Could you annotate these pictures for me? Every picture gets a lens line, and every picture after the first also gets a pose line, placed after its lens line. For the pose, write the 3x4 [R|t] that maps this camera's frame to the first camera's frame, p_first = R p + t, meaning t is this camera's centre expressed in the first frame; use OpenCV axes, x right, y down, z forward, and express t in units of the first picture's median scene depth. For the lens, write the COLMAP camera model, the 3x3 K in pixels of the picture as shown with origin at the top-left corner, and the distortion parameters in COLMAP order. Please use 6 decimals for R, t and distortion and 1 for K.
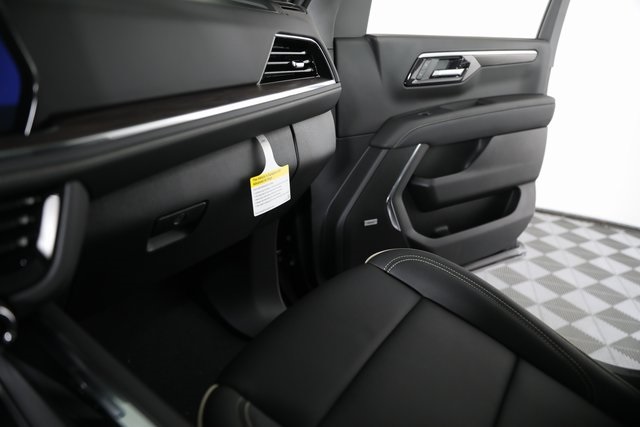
lens RADIAL K [[435.3, 0, 320.0], [0, 435.3, 213.5], [0, 0, 1]] dist [-0.113727, 0.082935]
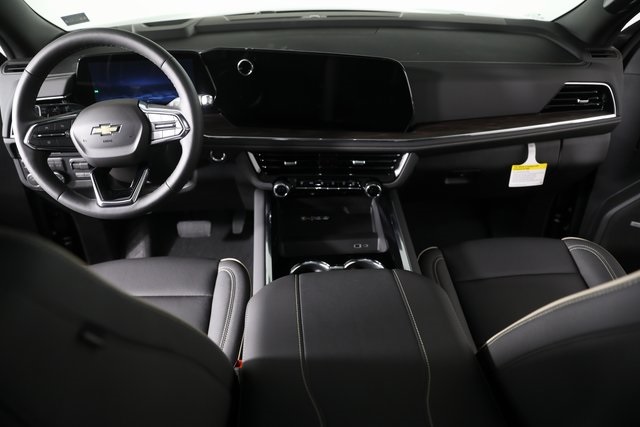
lens RADIAL K [[435.3, 0, 320.0], [0, 435.3, 213.5], [0, 0, 1]] dist [-0.113727, 0.082935]
pose [[0.620834, 0.409614, -0.668417, 0.450800], [-0.269773, 0.912190, 0.308433, -0.172964], [0.736062, -0.011166, 0.676822, -0.567058]]
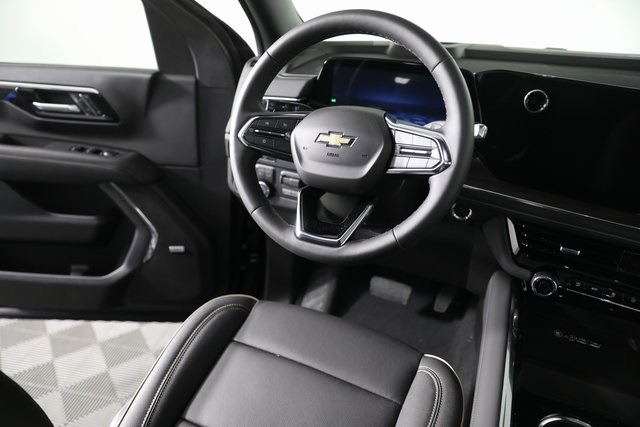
lens RADIAL K [[435.3, 0, 320.0], [0, 435.3, 213.5], [0, 0, 1]] dist [-0.113727, 0.082935]
pose [[0.163072, 0.422349, -0.891644, 0.126525], [-0.388759, 0.858132, 0.335375, -0.048103], [0.906793, 0.291944, 0.304129, -0.479881]]
